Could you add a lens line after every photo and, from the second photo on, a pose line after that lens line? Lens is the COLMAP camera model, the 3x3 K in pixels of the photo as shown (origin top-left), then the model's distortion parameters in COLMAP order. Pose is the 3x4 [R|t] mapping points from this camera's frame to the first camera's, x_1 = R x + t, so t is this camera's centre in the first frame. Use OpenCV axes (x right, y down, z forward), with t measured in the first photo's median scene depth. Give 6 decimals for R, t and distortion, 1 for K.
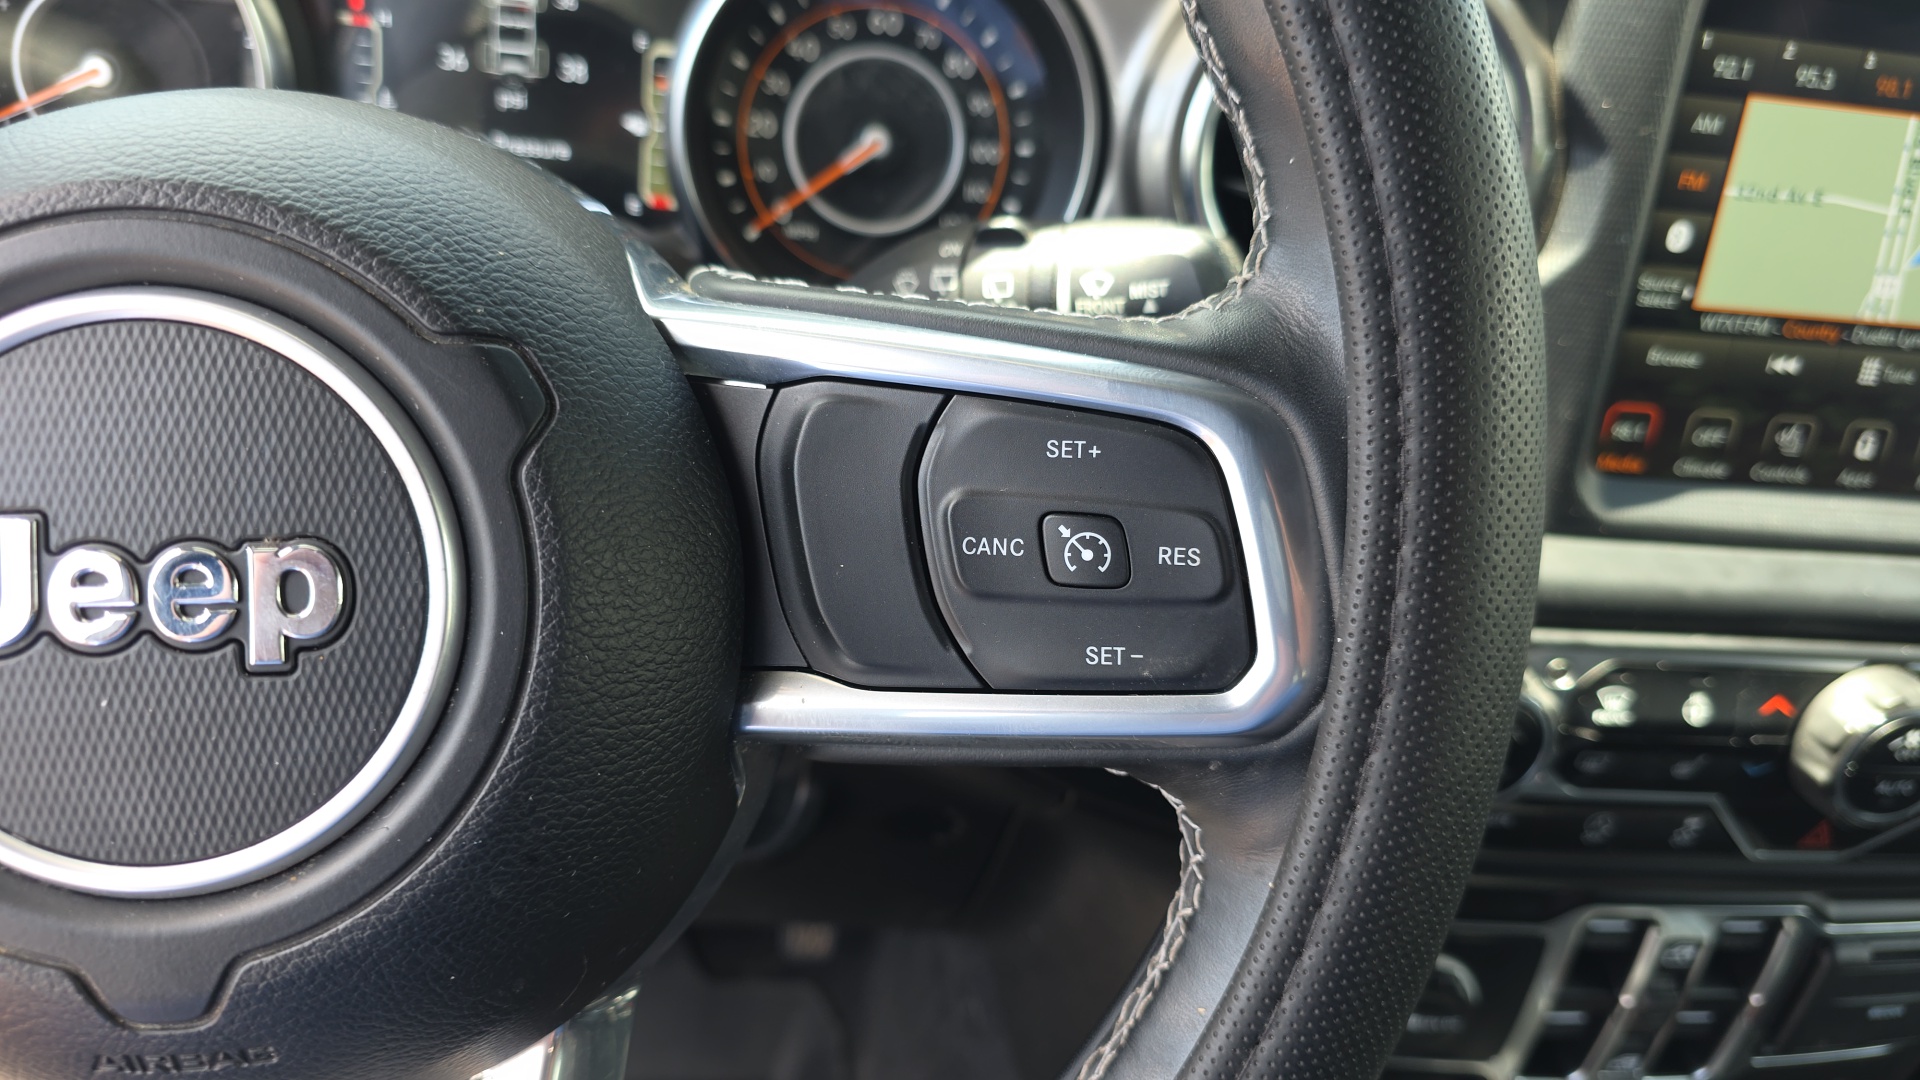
lens RADIAL K [[1368.9, 0, 960.0], [0, 1368.9, 540.0], [0, 0, 1]] dist [0.007780, -0.027088]
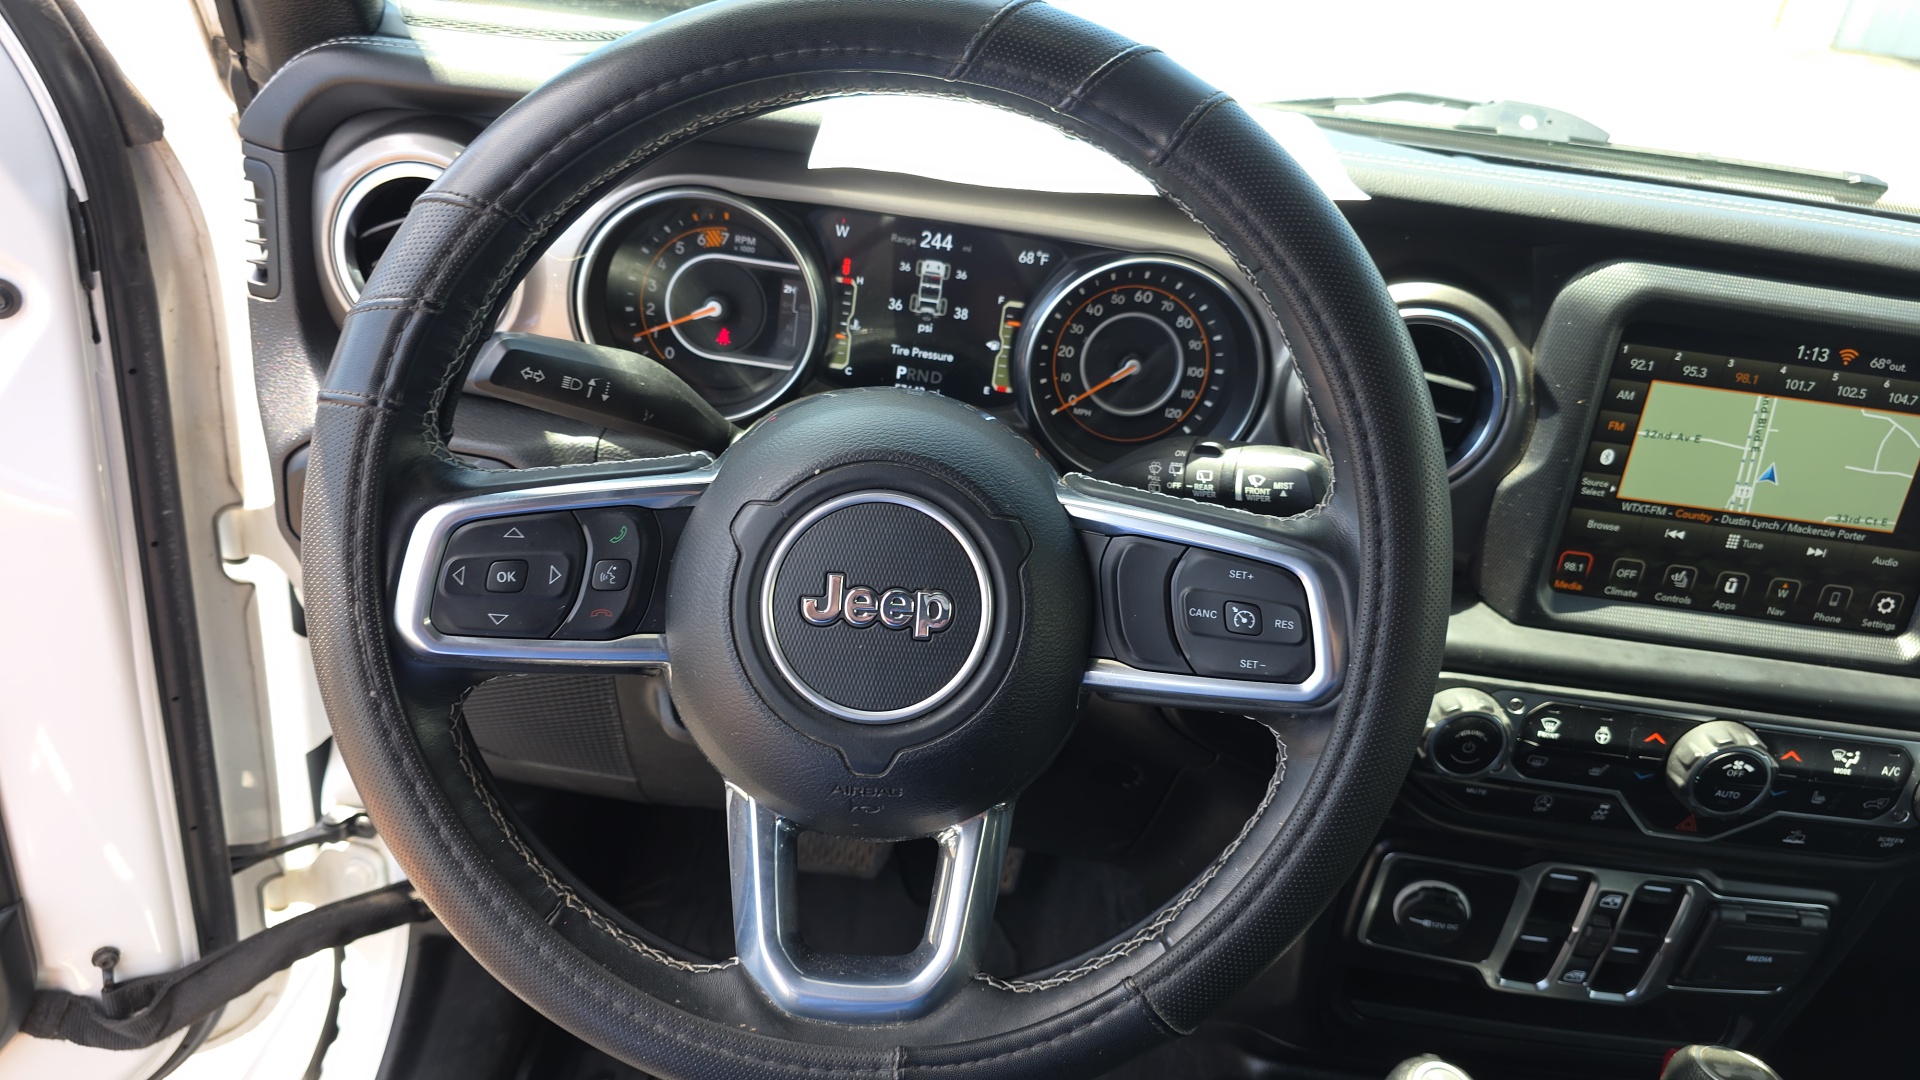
lens RADIAL K [[1326.9, 0, 945.4], [0, 1326.9, 542.2], [0, 0, 1]] dist [0.053259, -0.065476]
pose [[0.990385, 0.075202, -0.116114, -0.089327], [-0.077097, 0.996952, -0.011914, -0.031287], [0.114864, 0.020751, 0.993164, -0.741912]]
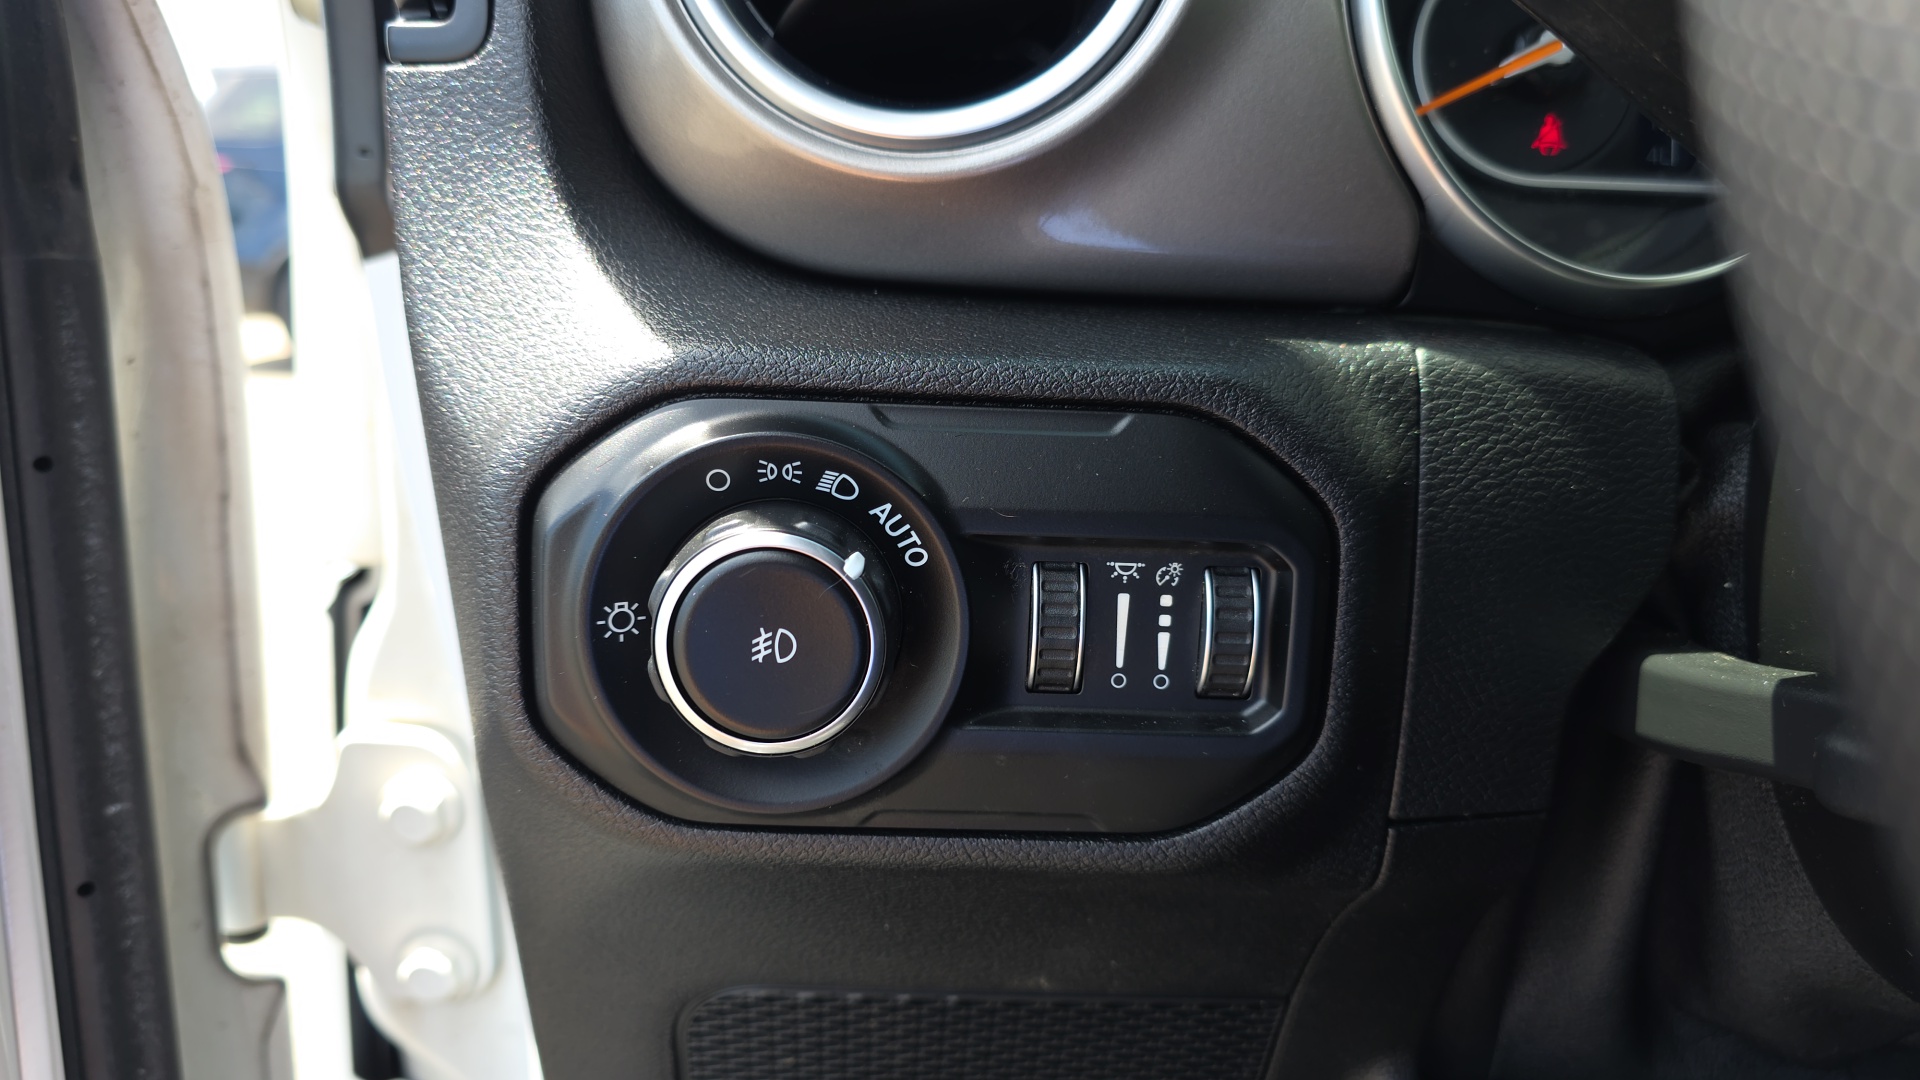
lens RADIAL K [[1262.4, 0, 891.2], [0, 1262.4, 640.7], [0, 0, 1]] dist [0.000178, -0.048500]
pose [[0.996437, -0.070815, -0.045801, -0.990052], [0.057781, 0.968830, -0.240894, 0.112085], [0.061432, 0.237389, 0.969470, 0.409356]]
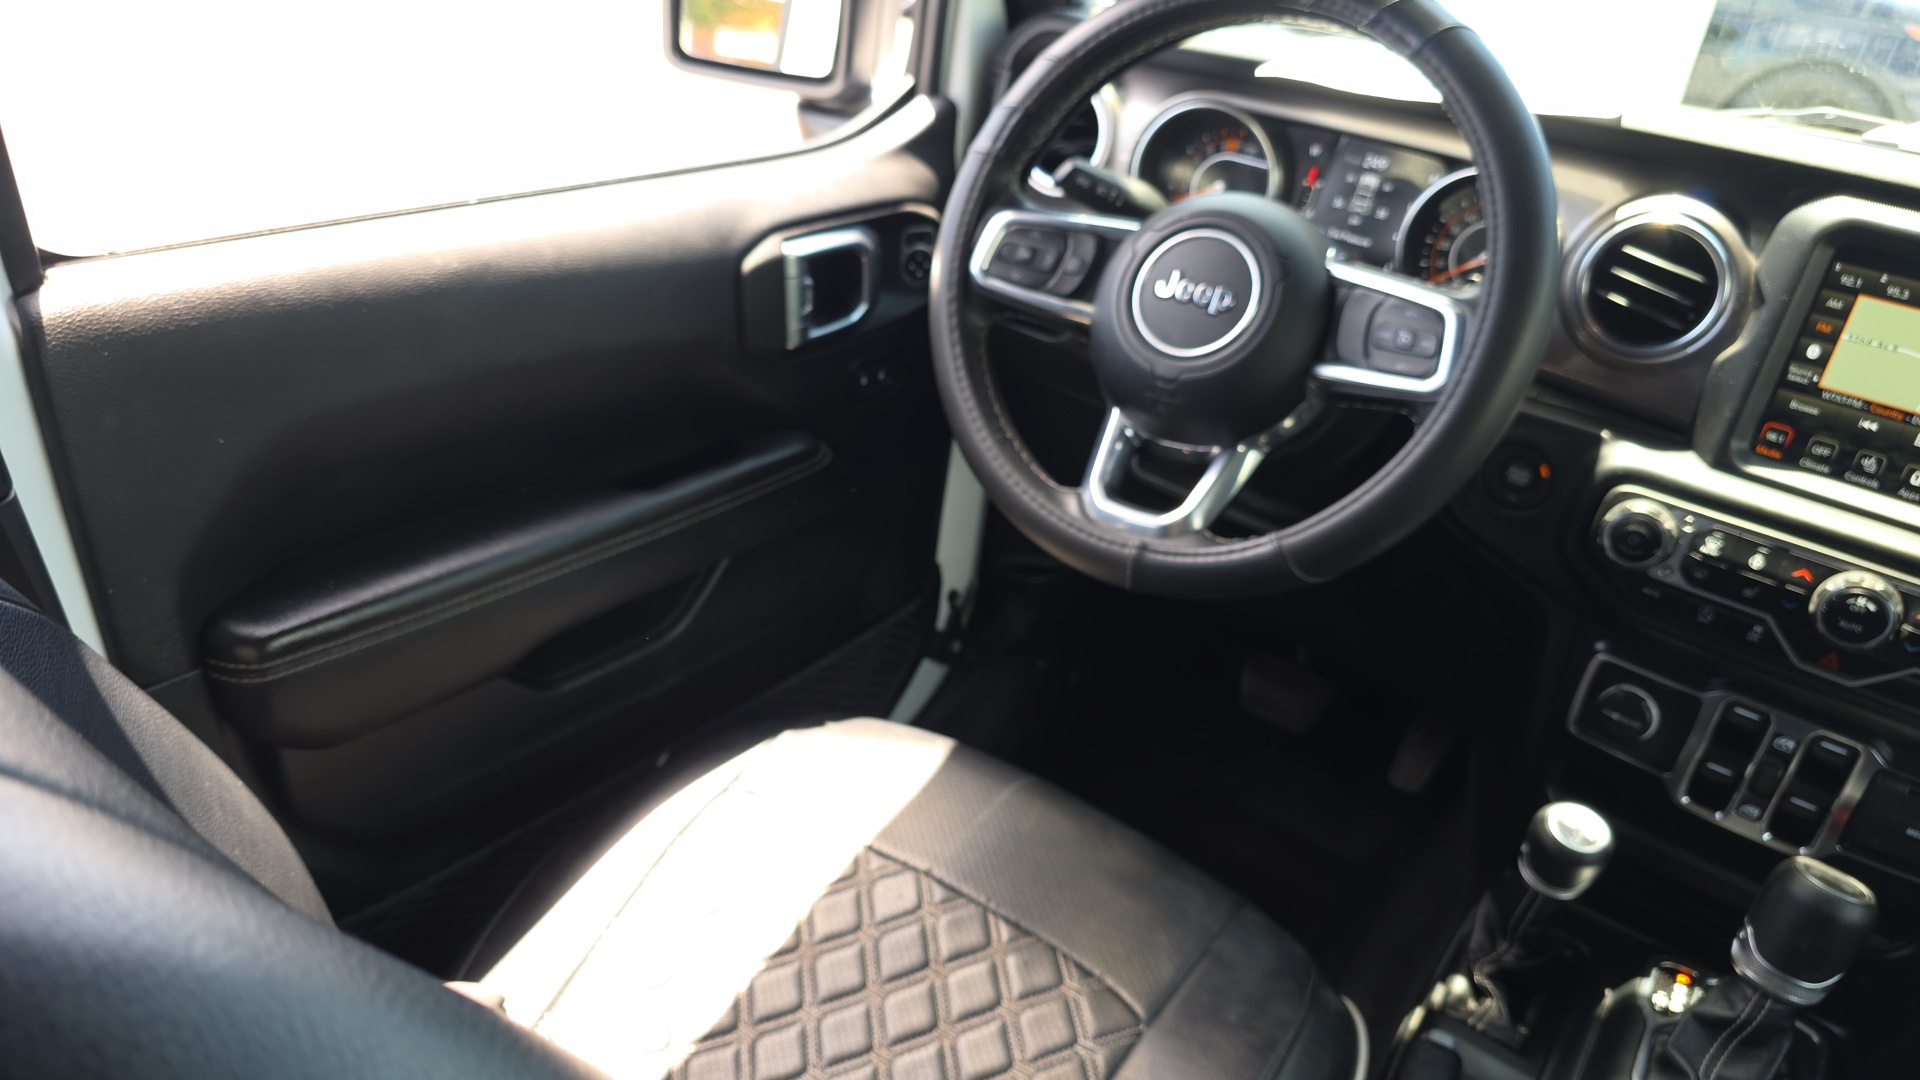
lens RADIAL K [[1326.9, 0, 945.4], [0, 1326.9, 542.2], [0, 0, 1]] dist [0.053259, -0.065476]
pose [[0.739920, 0.289851, -0.607046, 0.881598], [-0.356412, 0.934256, 0.011661, 0.536493], [0.570516, 0.207730, 0.794581, -1.447818]]
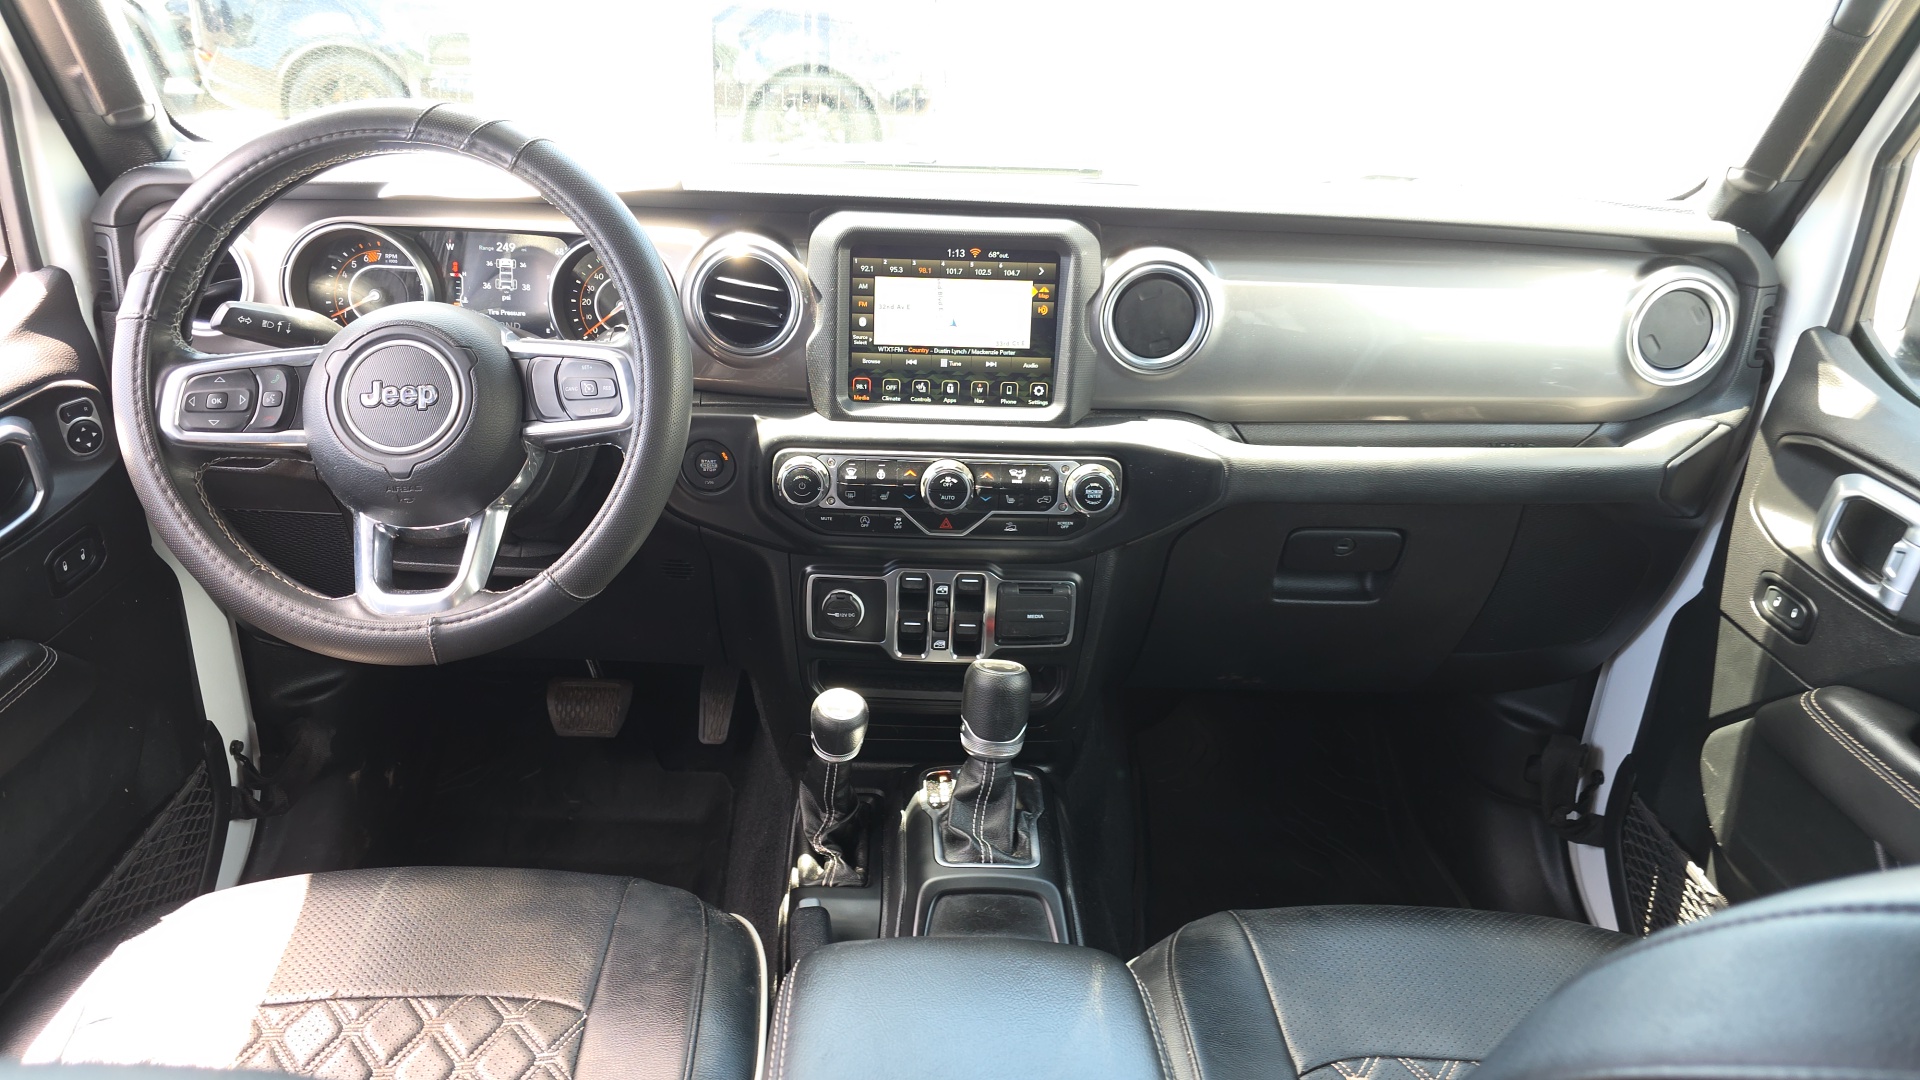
lens RADIAL K [[1321.3, 0, 936.0], [0, 1321.3, 537.4], [0, 0, 1]] dist [0.140561, -0.230890]
pose [[0.992863, -0.038547, -0.112858, 1.000247], [0.026066, 0.993585, -0.110039, 0.596583], [0.116376, 0.106311, 0.987499, -1.889731]]
